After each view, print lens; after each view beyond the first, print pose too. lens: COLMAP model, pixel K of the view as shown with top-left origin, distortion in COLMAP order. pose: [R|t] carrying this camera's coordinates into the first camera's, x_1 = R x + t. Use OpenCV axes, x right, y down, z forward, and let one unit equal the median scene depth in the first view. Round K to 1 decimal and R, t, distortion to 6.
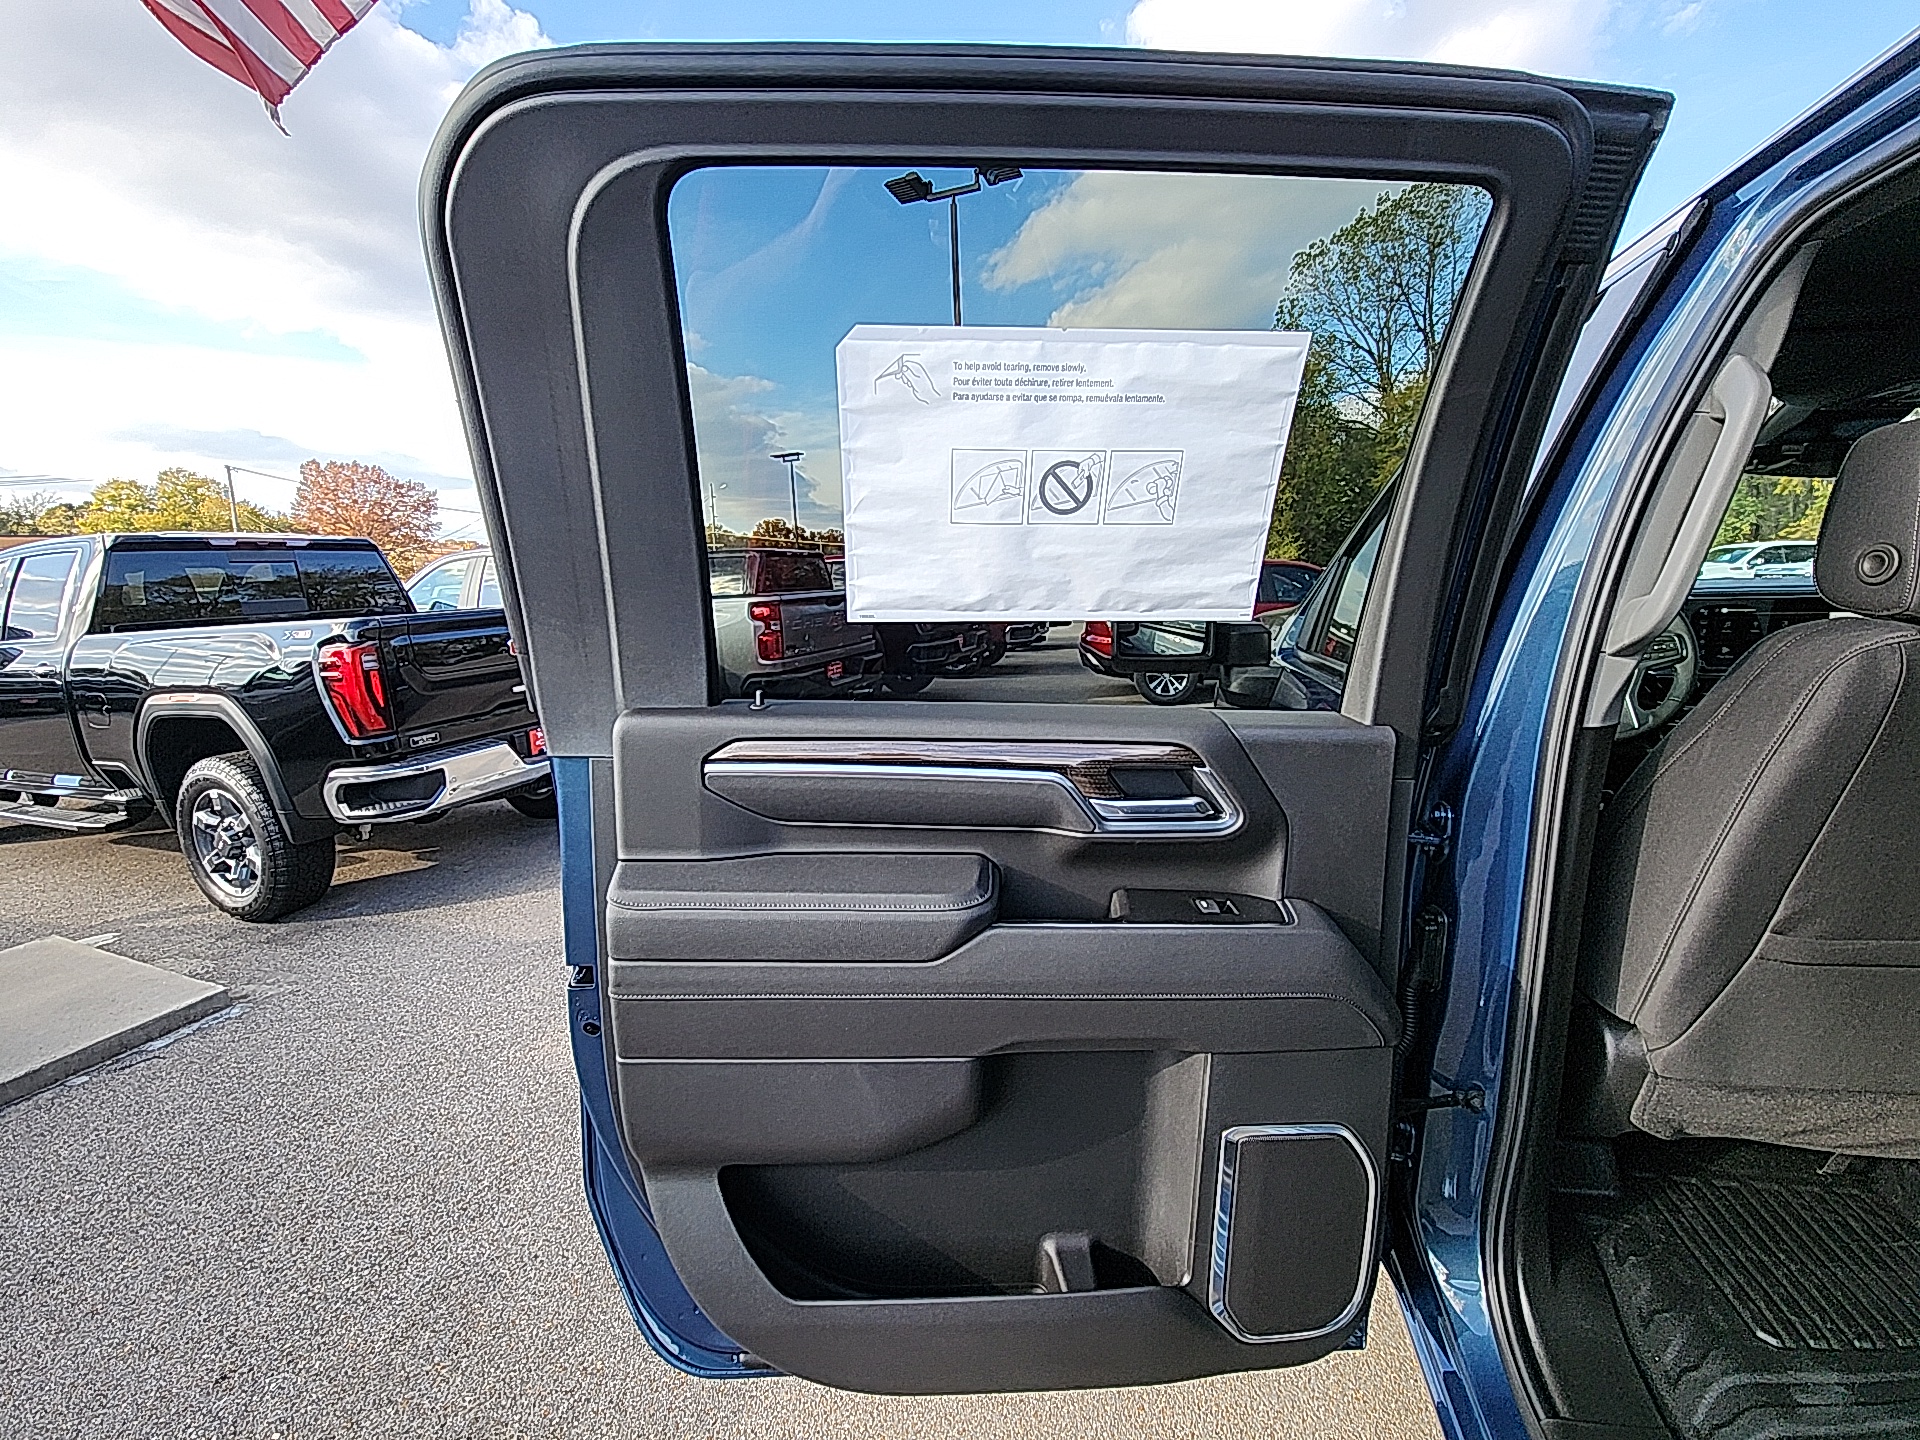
lens RADIAL K [[775.3, 0, 953.7], [0, 775.3, 710.4], [0, 0, 1]] dist [0.008700, -0.003983]
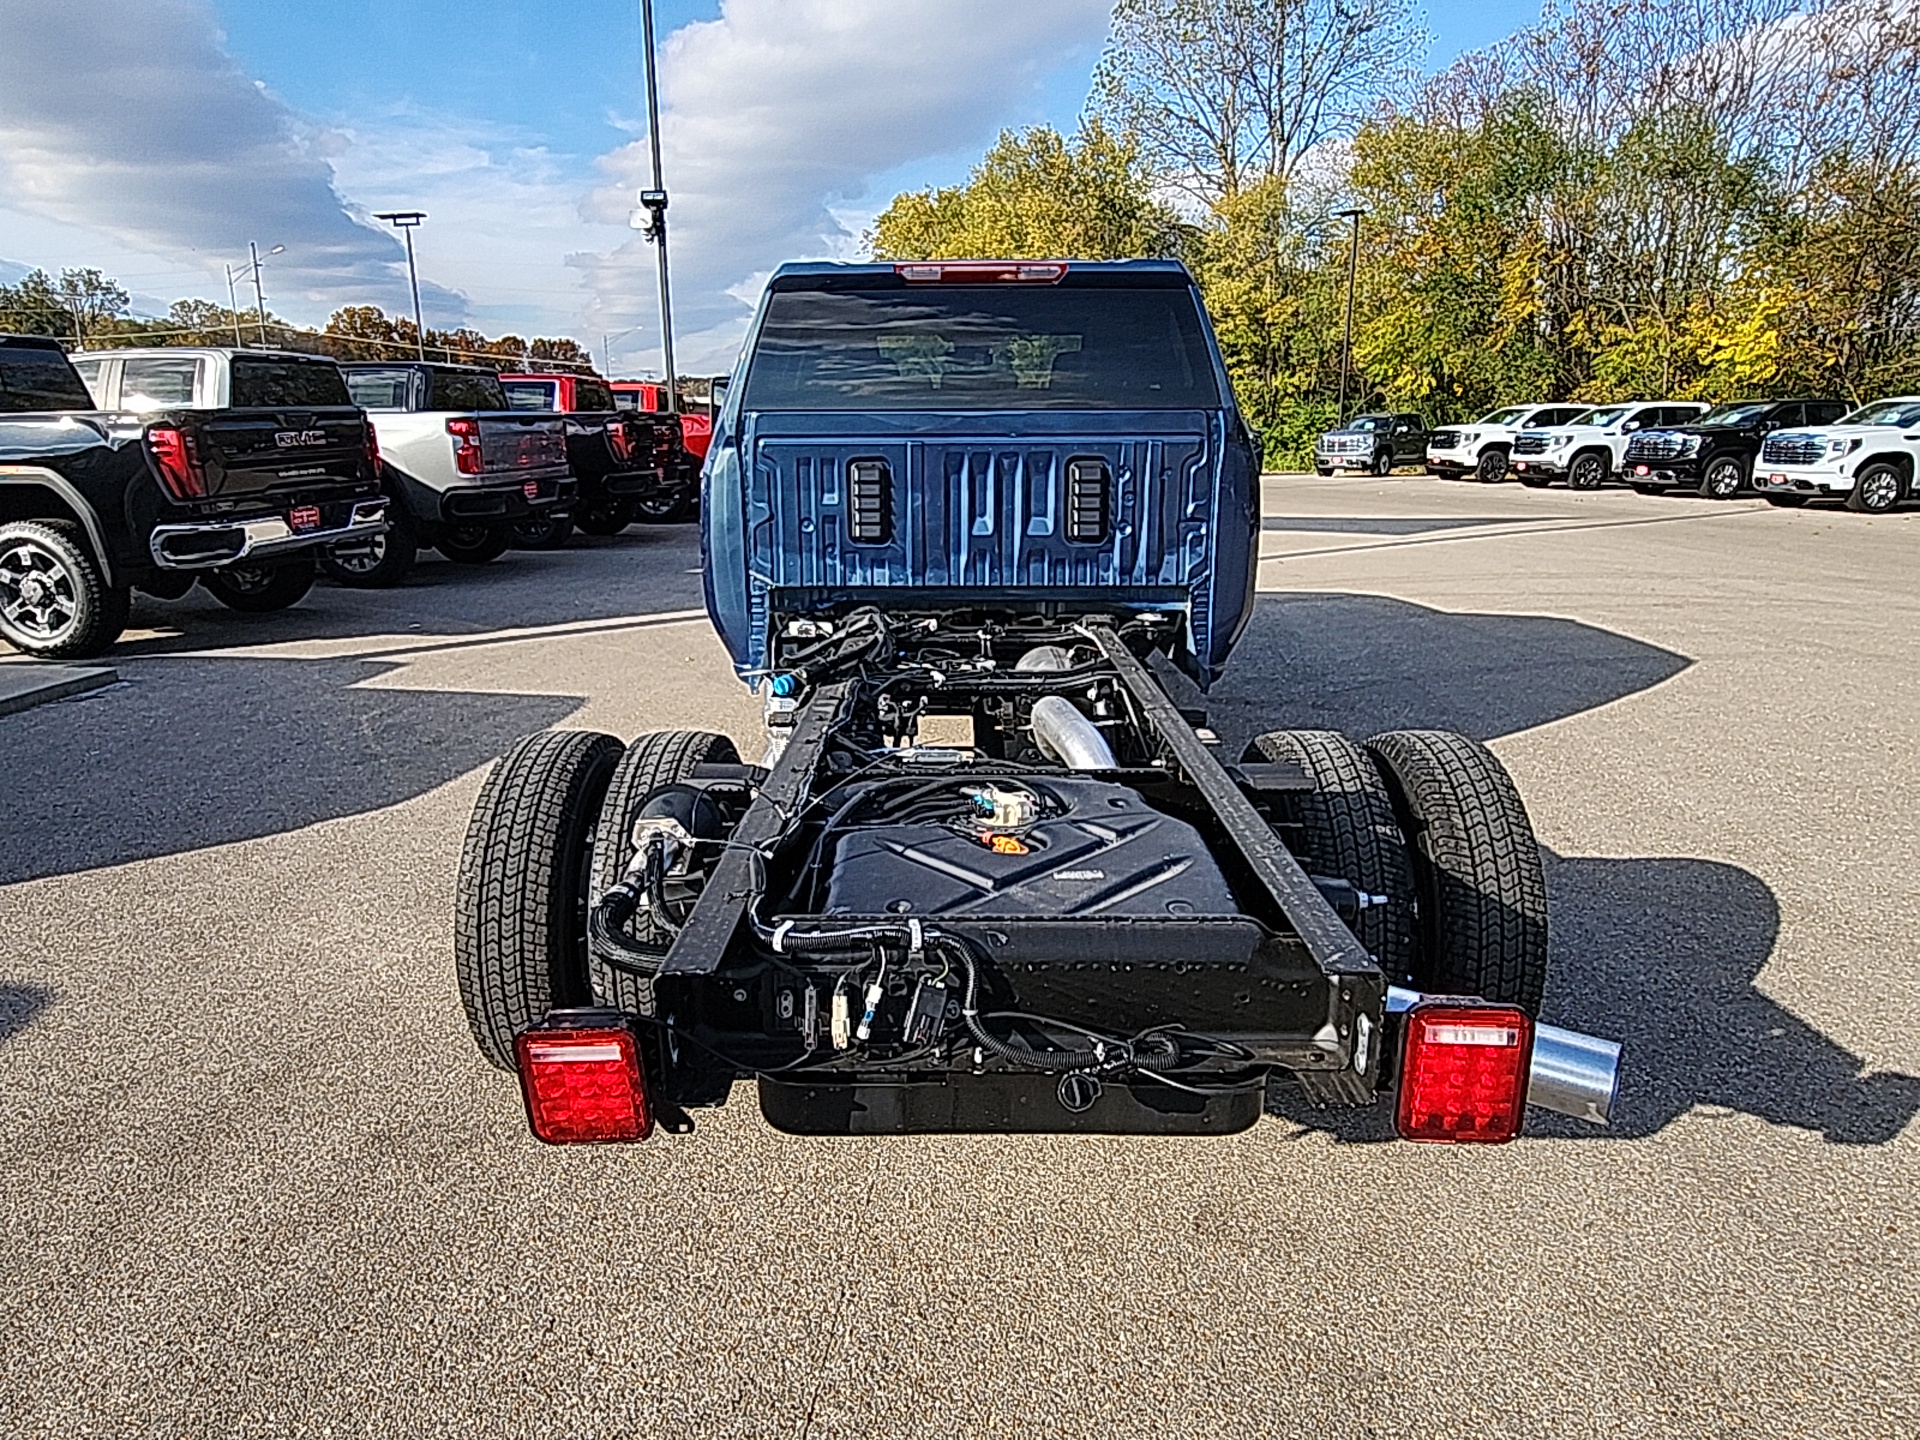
lens RADIAL K [[1141.8, 0, 952.3], [0, 1141.8, 717.0], [0, 0, 1]] dist [0.007760, -0.001677]
pose [[0.971436, -0.025302, 0.235950, 0.034383], [0.005361, 0.996386, 0.084772, 0.176894], [-0.237242, -0.081086, 0.968061, -0.895954]]
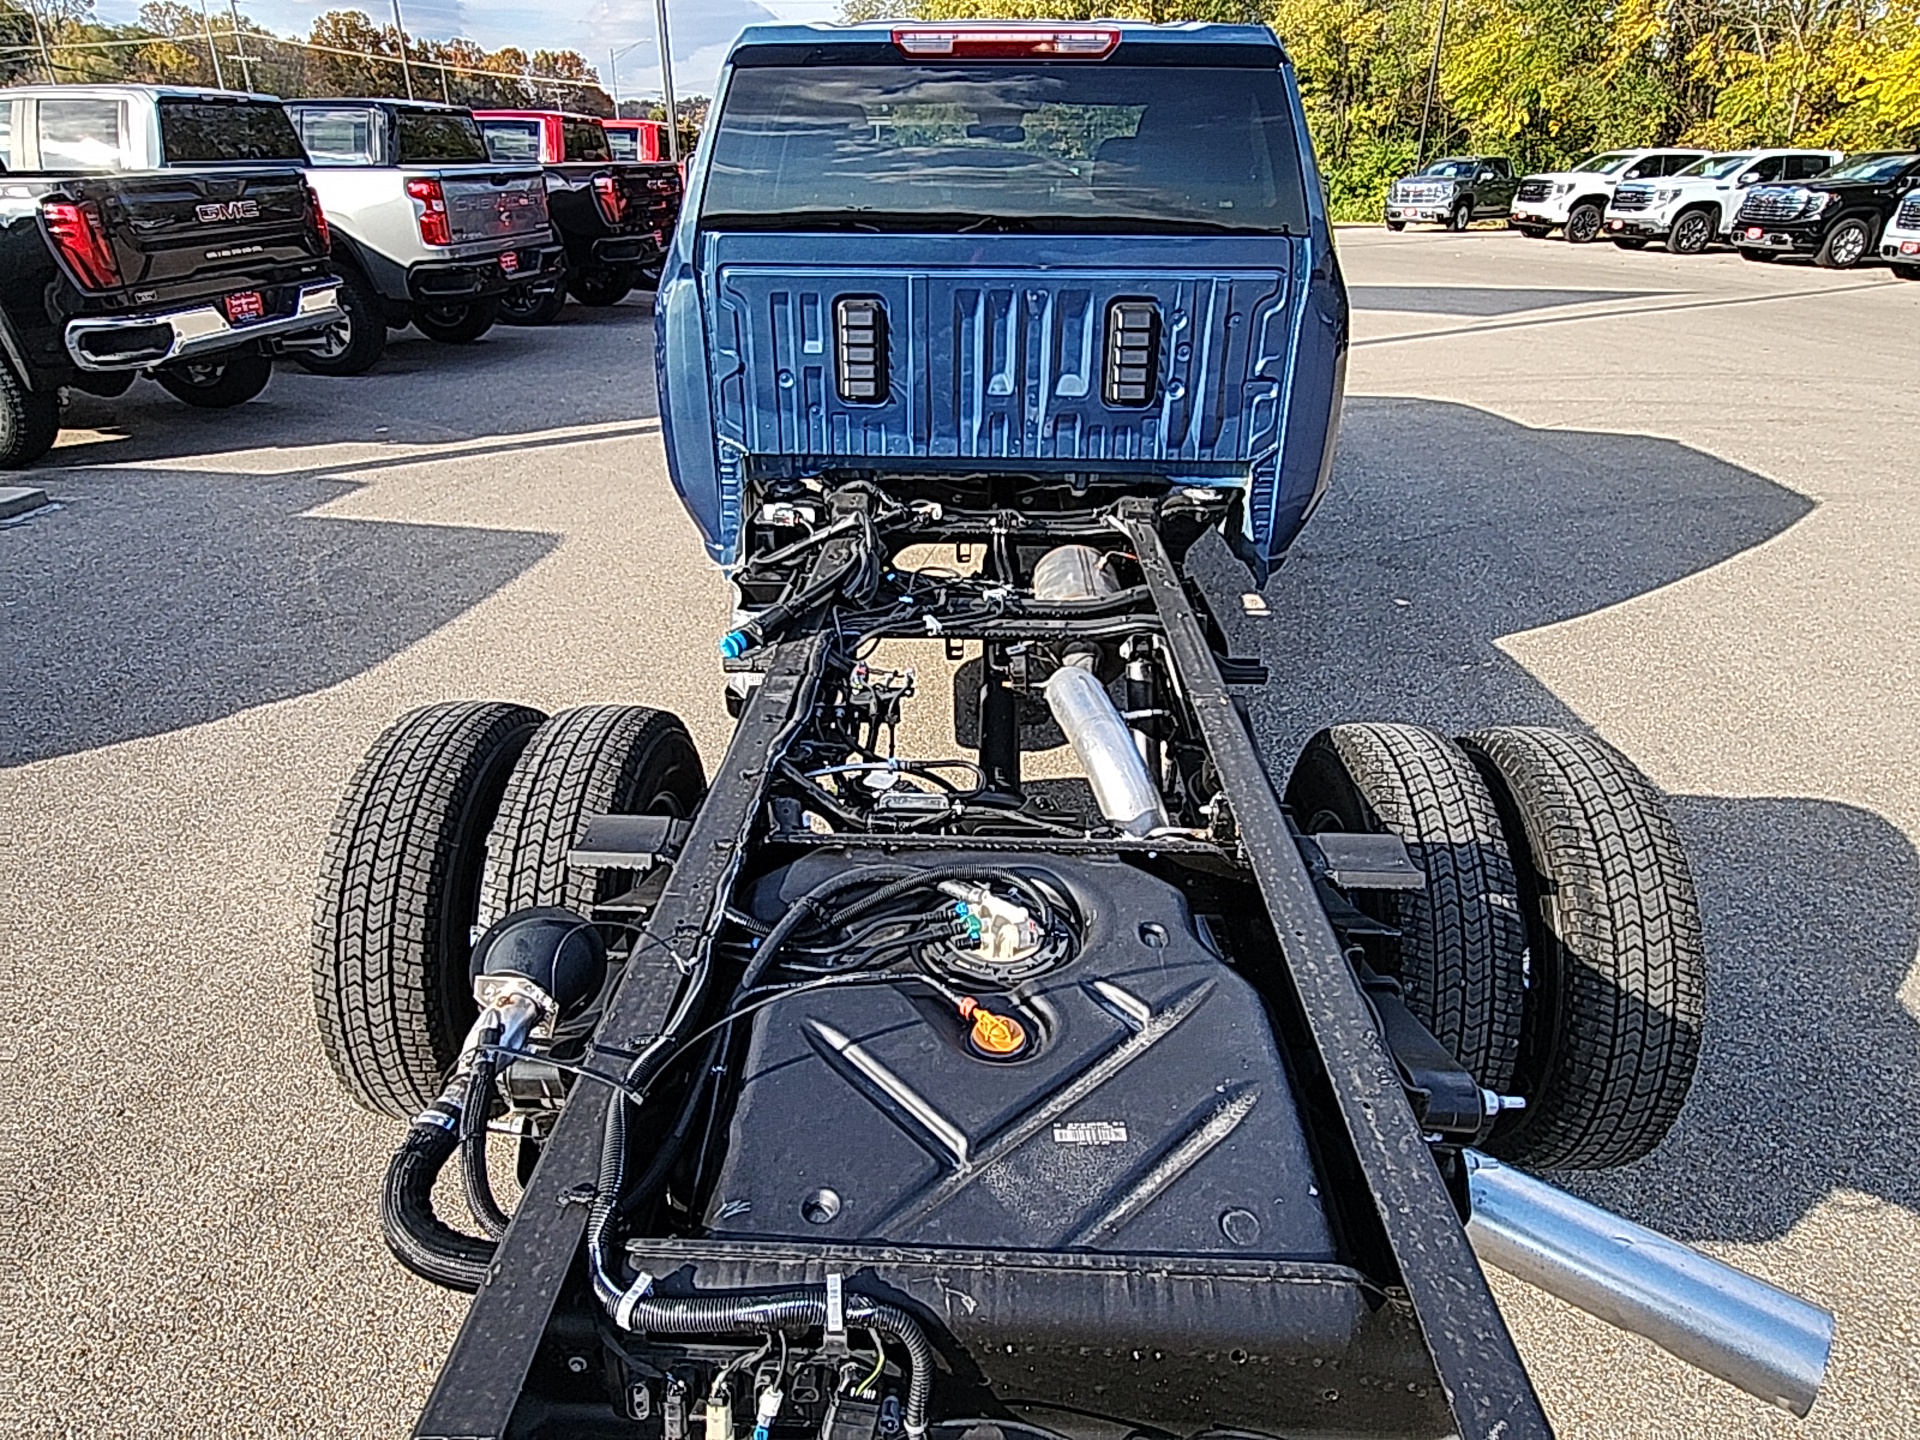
lens RADIAL K [[1141.8, 0, 952.3], [0, 1141.8, 717.0], [0, 0, 1]] dist [0.007760, -0.001677]
pose [[0.977612, -0.052048, 0.203878, 0.080567], [-0.008668, 0.958140, 0.286170, 0.103799], [-0.210238, -0.281530, 0.936238, -0.763841]]
